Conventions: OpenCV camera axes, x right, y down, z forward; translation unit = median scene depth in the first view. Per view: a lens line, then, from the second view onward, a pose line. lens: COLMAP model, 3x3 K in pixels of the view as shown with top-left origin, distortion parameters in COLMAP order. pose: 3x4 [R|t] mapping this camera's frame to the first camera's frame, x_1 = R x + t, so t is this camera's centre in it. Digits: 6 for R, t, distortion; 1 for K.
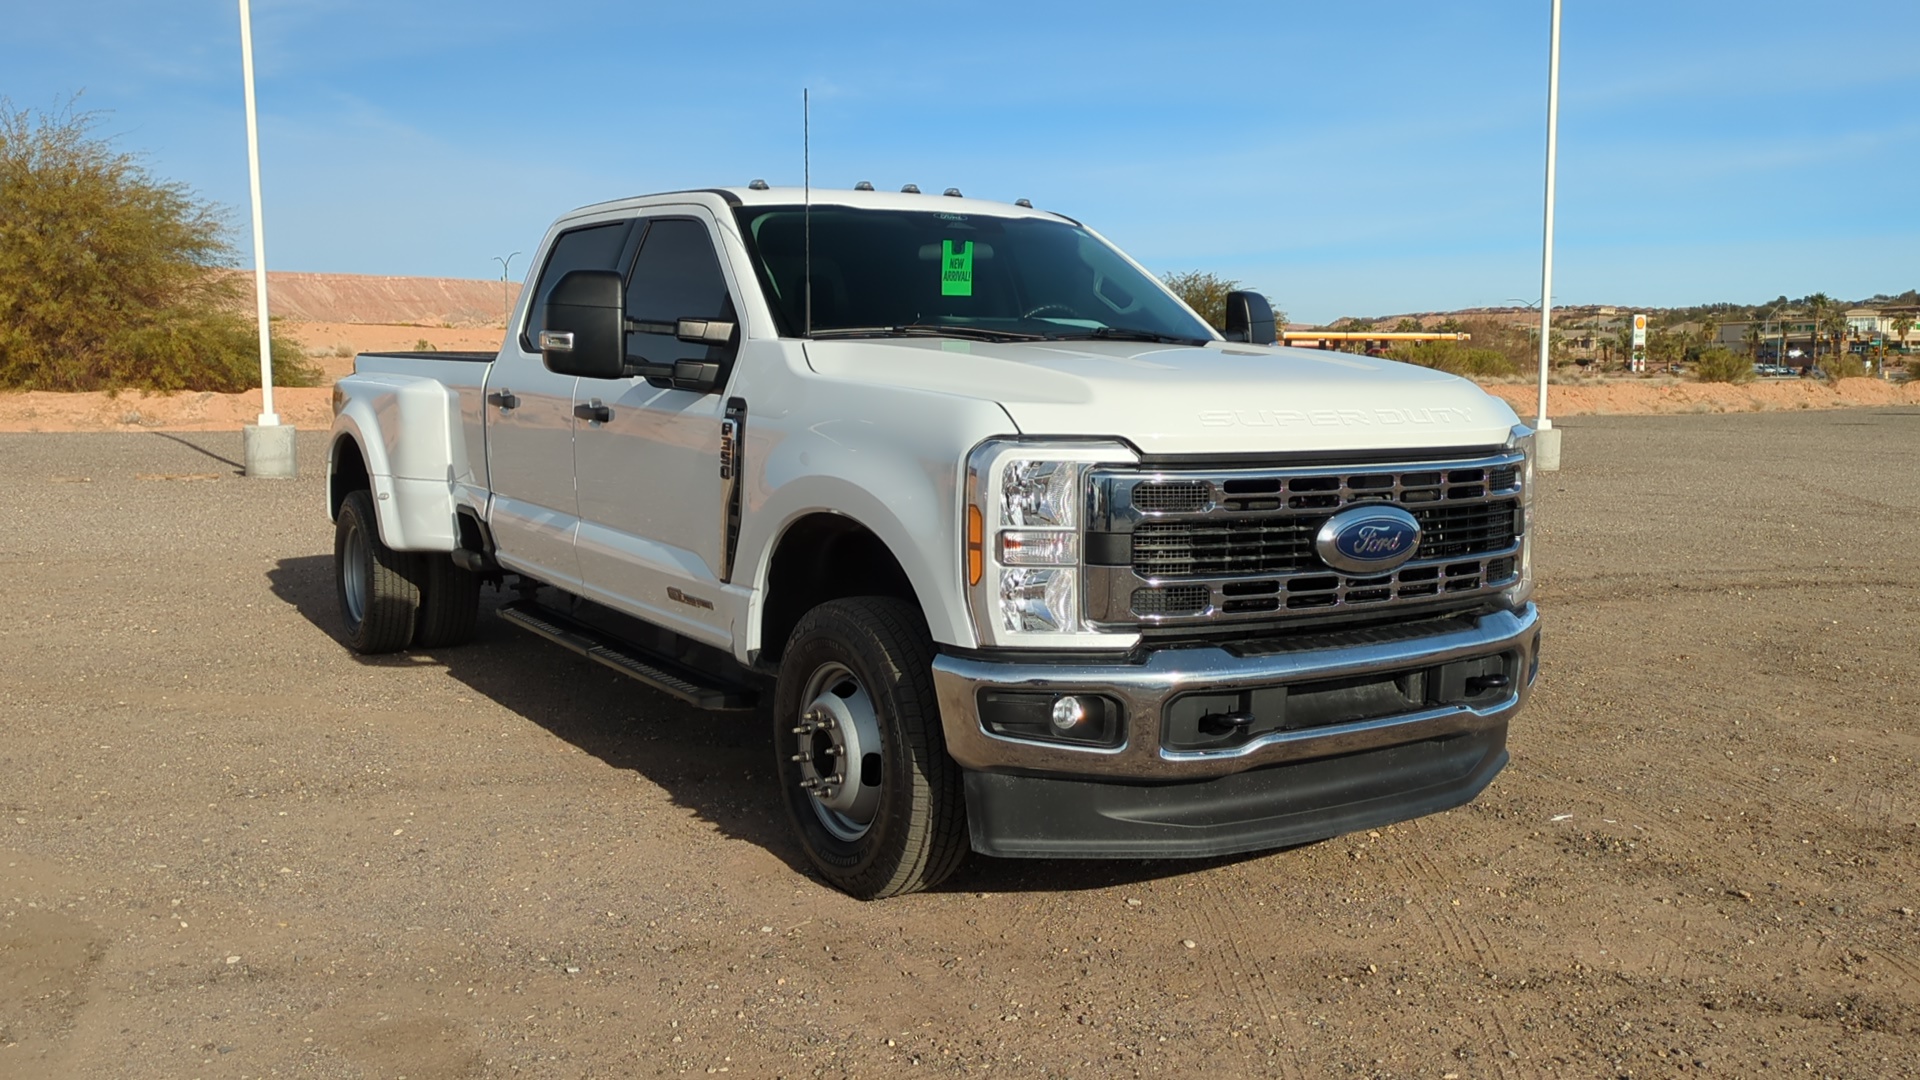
lens RADIAL K [[1659.5, 0, 968.9], [0, 1659.5, 540.2], [0, 0, 1]] dist [0.084449, -0.105936]
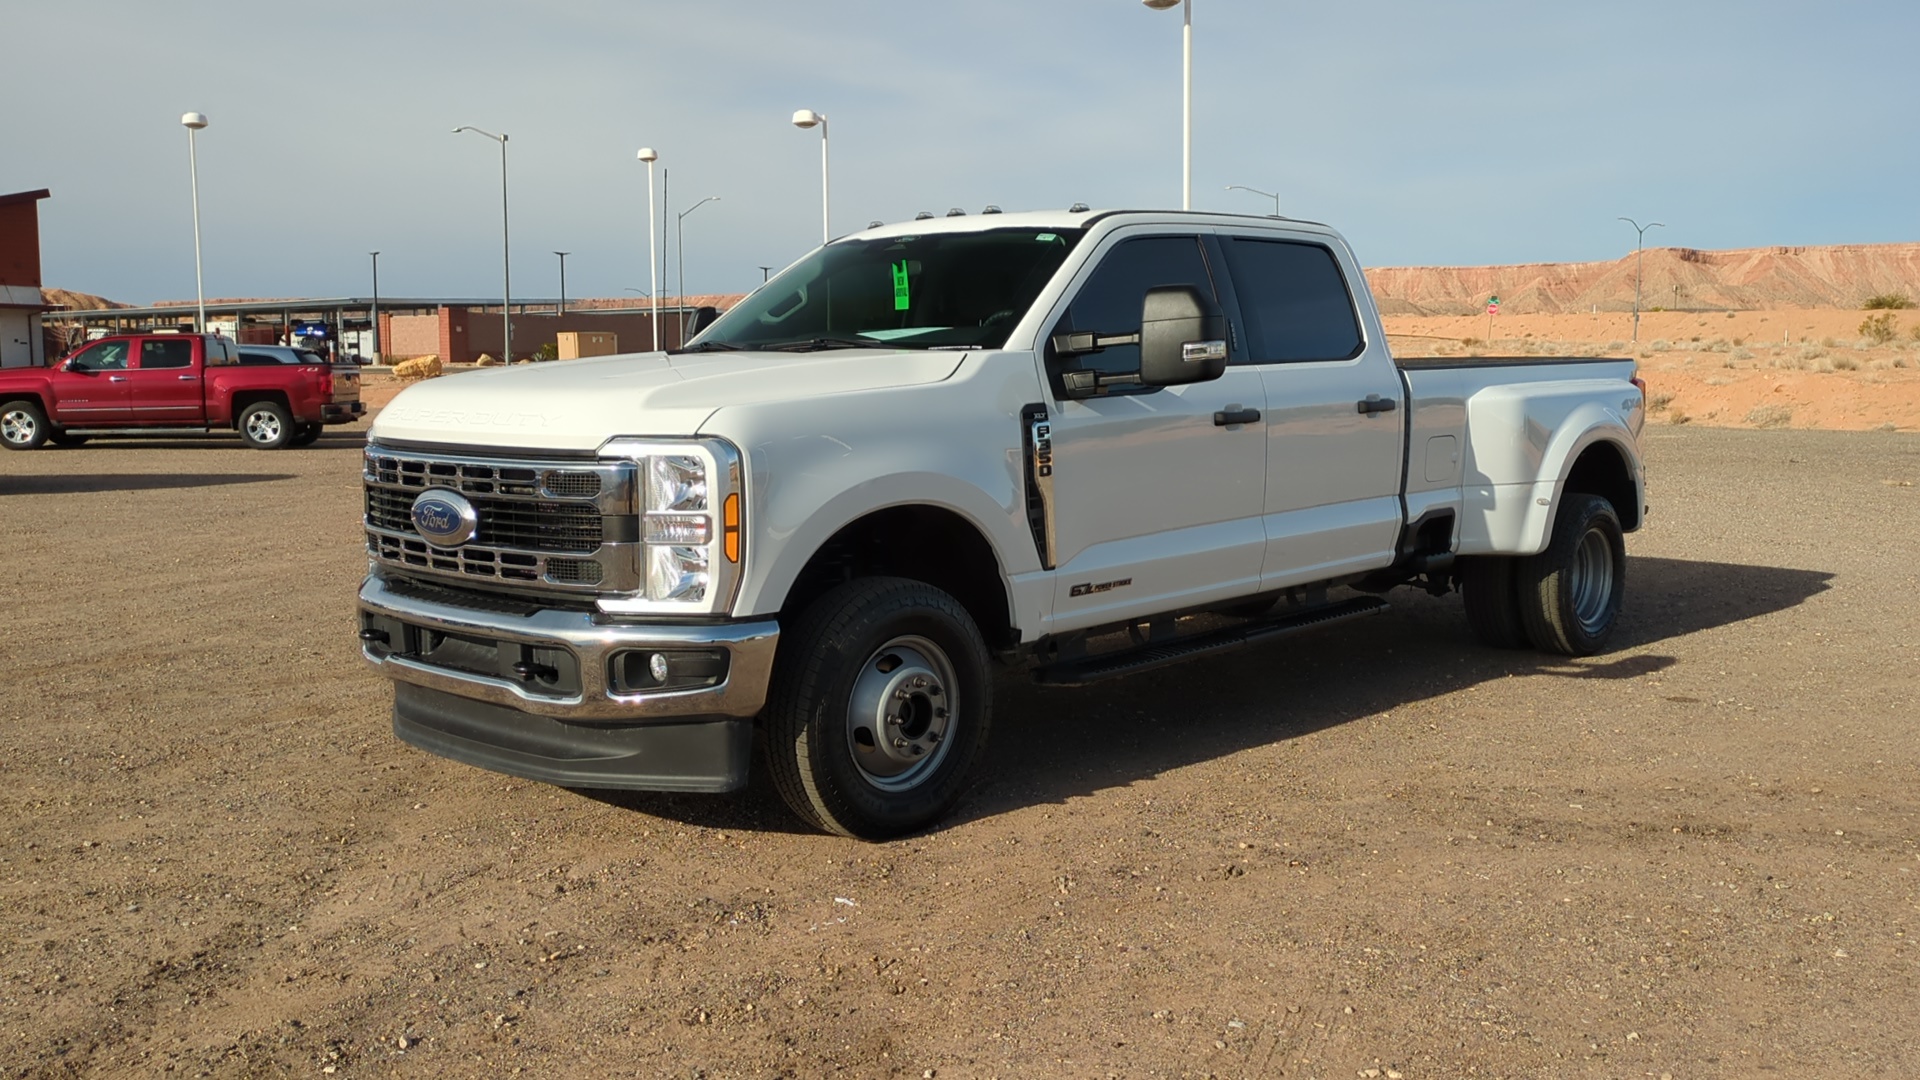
lens RADIAL K [[1659.5, 0, 968.9], [0, 1659.5, 540.2], [0, 0, 1]] dist [0.084449, -0.105936]
pose [[0.242825, 0.096741, -0.965234, 1.484702], [-0.098476, 0.992333, 0.074683, -0.110766], [0.965059, 0.076917, 0.250490, 1.055703]]
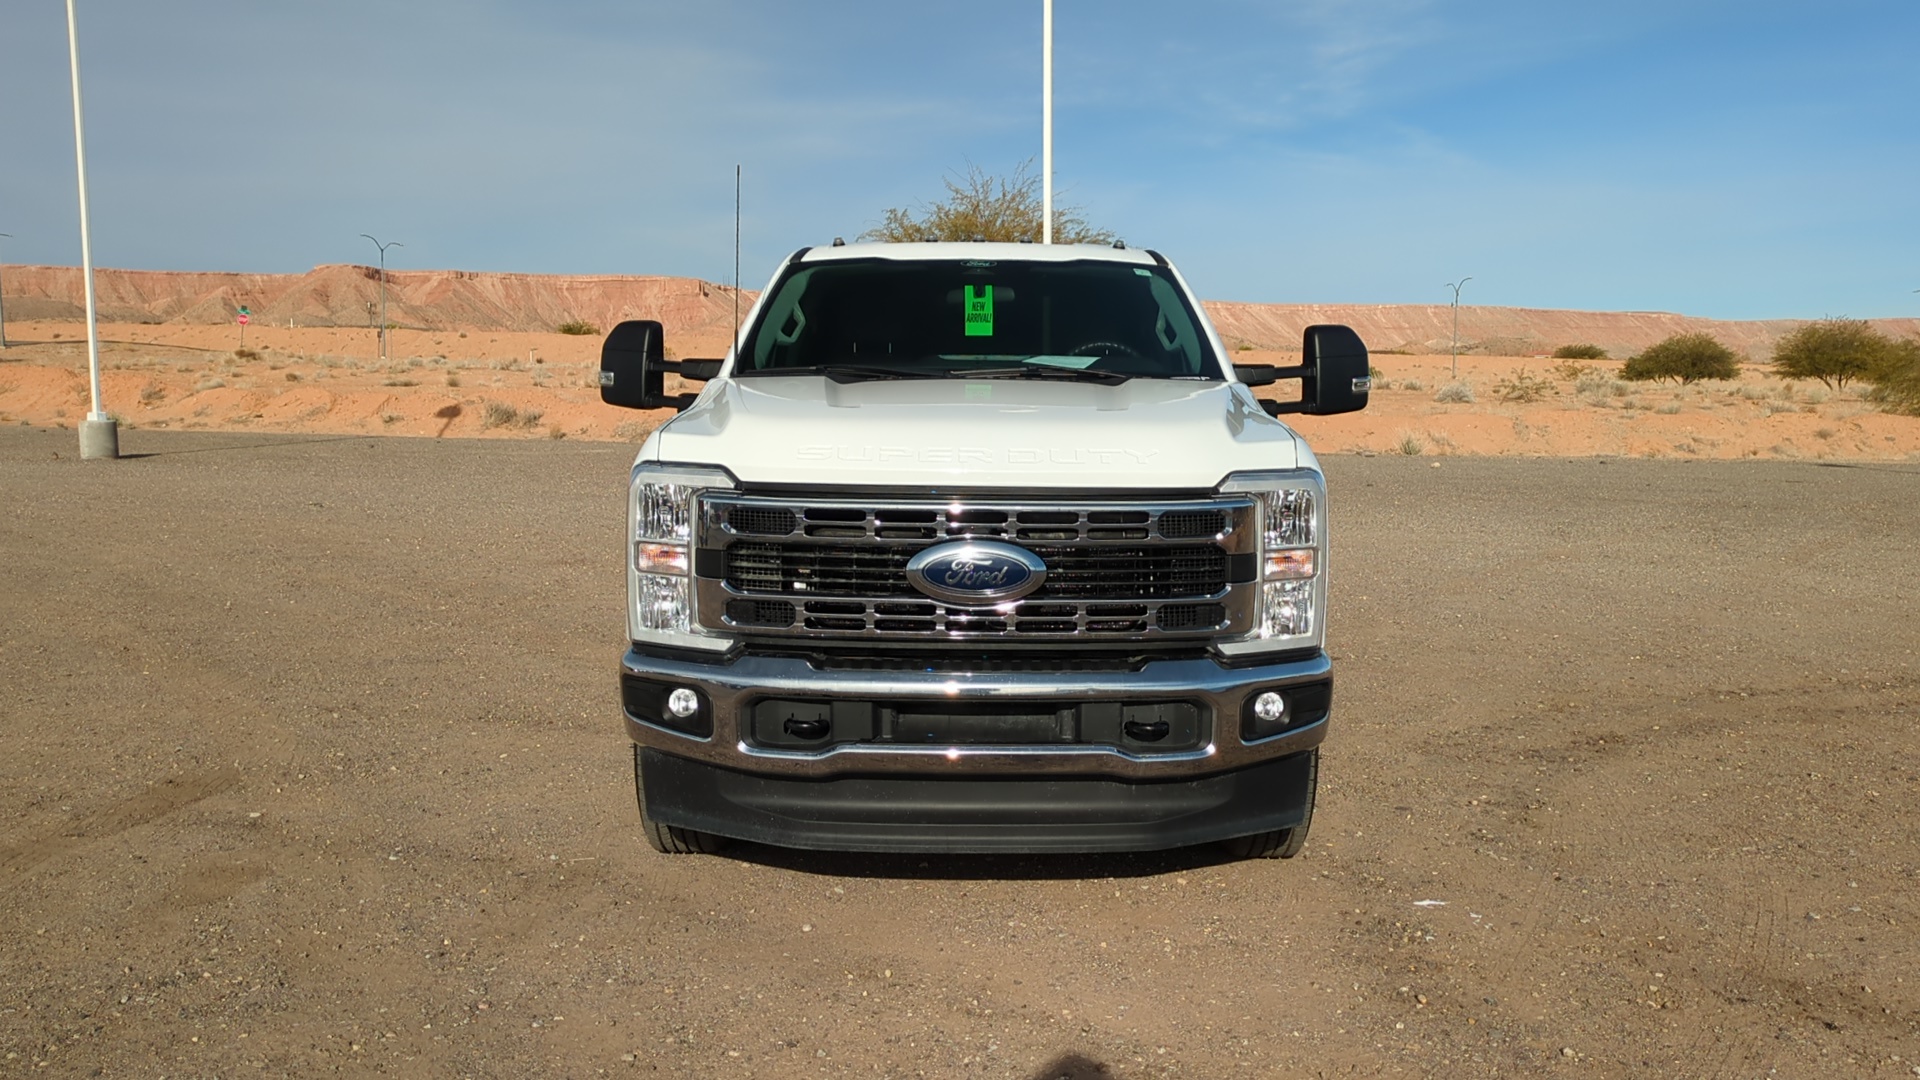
lens RADIAL K [[1659.5, 0, 968.9], [0, 1659.5, 540.2], [0, 0, 1]] dist [0.084449, -0.105936]
pose [[0.838491, 0.054306, -0.542203, 0.791463], [-0.062373, 0.998047, 0.003506, -0.023721], [0.541334, 0.030879, 0.840240, 0.122149]]
